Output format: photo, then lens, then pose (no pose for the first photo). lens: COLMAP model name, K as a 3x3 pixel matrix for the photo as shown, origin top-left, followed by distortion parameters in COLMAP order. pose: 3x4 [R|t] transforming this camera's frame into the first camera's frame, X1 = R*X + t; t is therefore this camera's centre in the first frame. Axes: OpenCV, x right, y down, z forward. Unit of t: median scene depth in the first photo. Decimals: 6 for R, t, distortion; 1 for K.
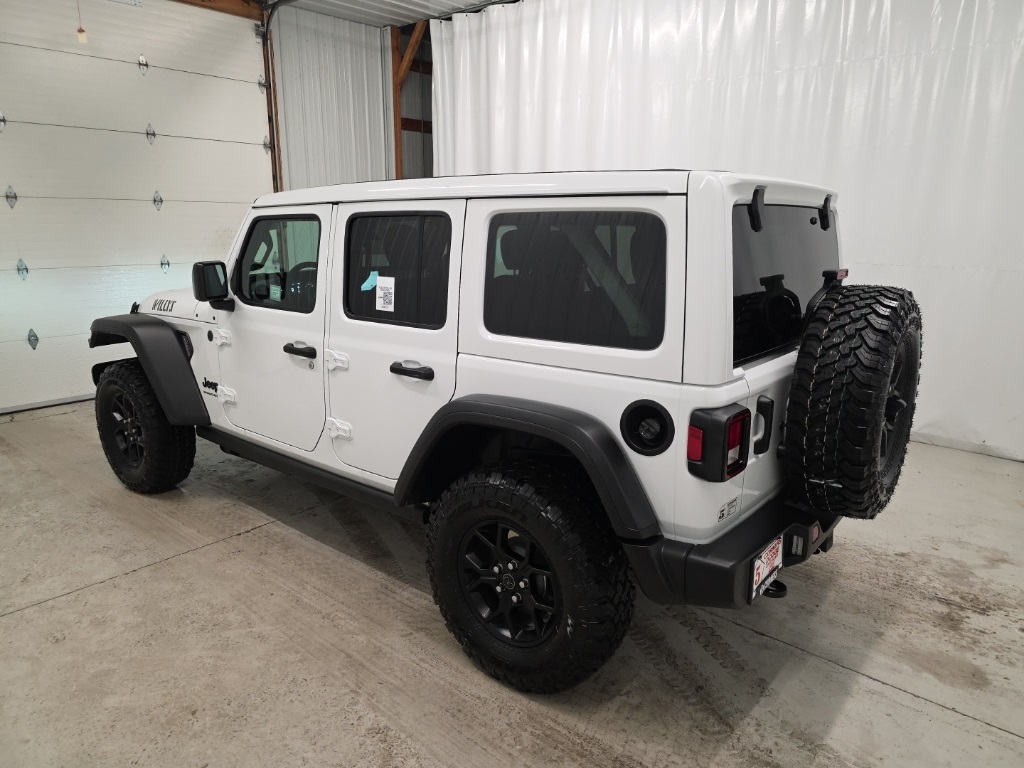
lens RADIAL K [[698.7, 0, 516.5], [0, 698.7, 386.6], [0, 0, 1]] dist [0.051724, -0.041392]
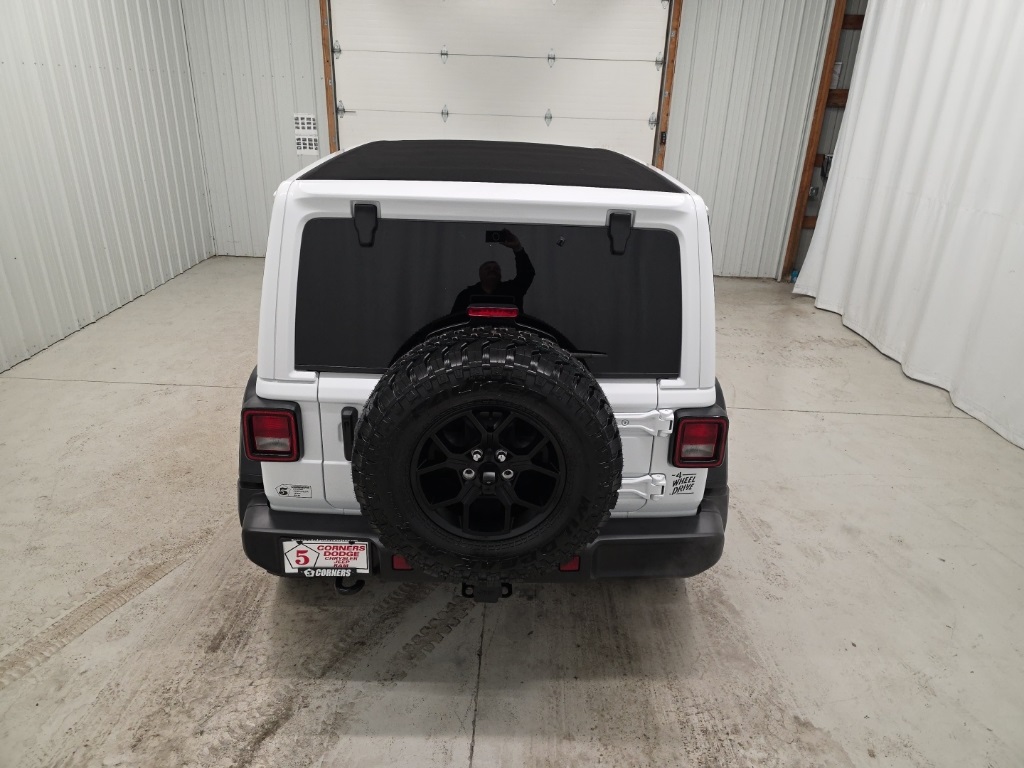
lens RADIAL K [[692.2, 0, 505.1], [0, 692.2, 382.1], [0, 0, 1]] dist [0.060636, -0.052494]
pose [[0.633562, 0.314926, -0.706697, 0.927104], [-0.207006, 0.949107, 0.237368, -0.239198], [0.745485, -0.004097, 0.666510, 0.386196]]
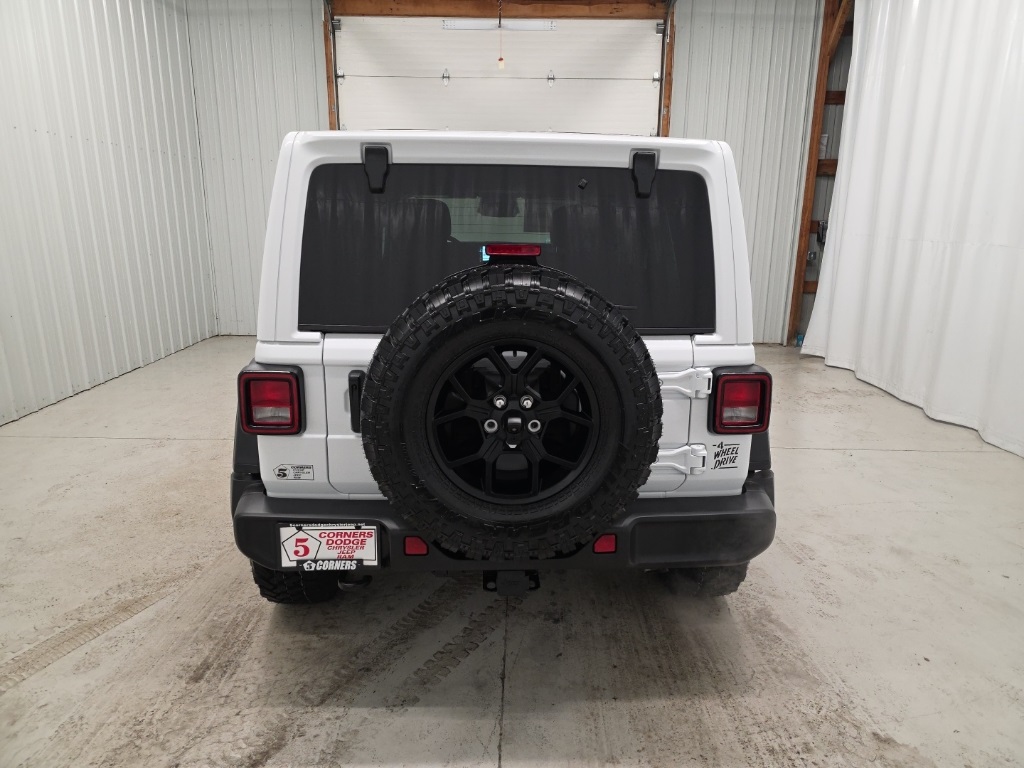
lens RADIAL K [[693.4, 0, 512.0], [0, 693.4, 384.0], [0, 0, 1]] dist [0.058376, -0.046569]
pose [[0.645645, 0.186397, -0.740539, 0.907121], [-0.185027, 0.979041, 0.085111, -0.066803], [0.740883, 0.082068, 0.666602, 0.419039]]
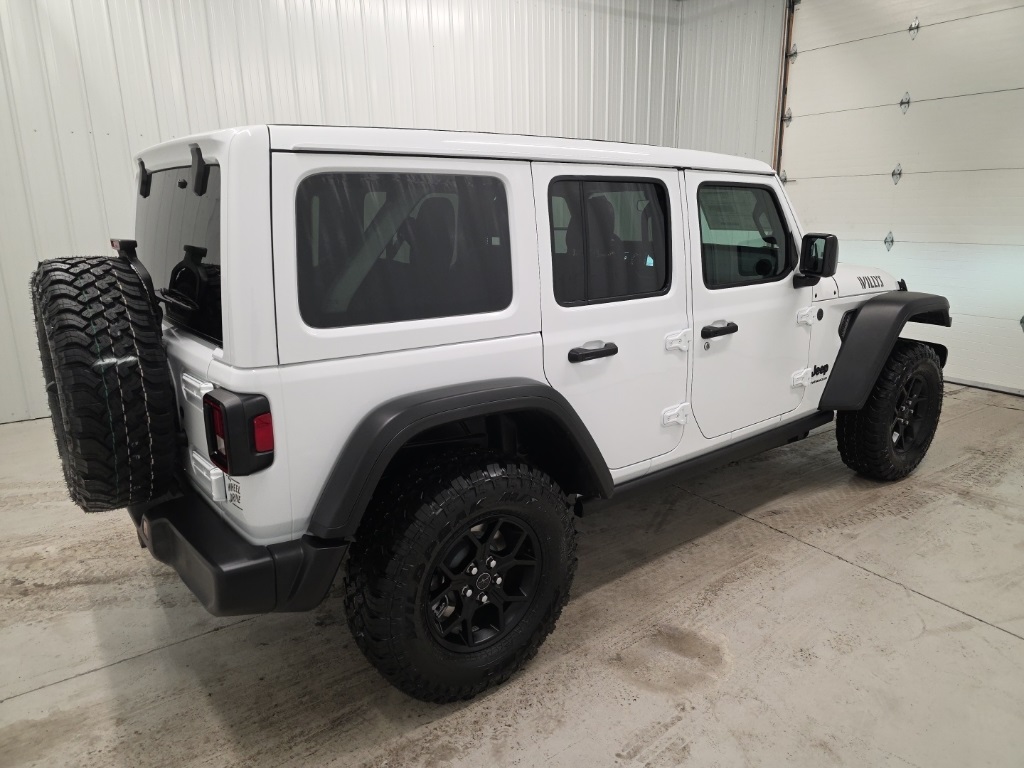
lens RADIAL K [[693.4, 0, 512.0], [0, 693.4, 384.0], [0, 0, 1]] dist [0.058376, -0.046569]
pose [[-0.268825, 0.246845, -0.931021, 1.029301], [-0.211996, 0.927736, 0.307186, -0.323004], [0.939570, 0.279952, -0.197068, 1.457112]]
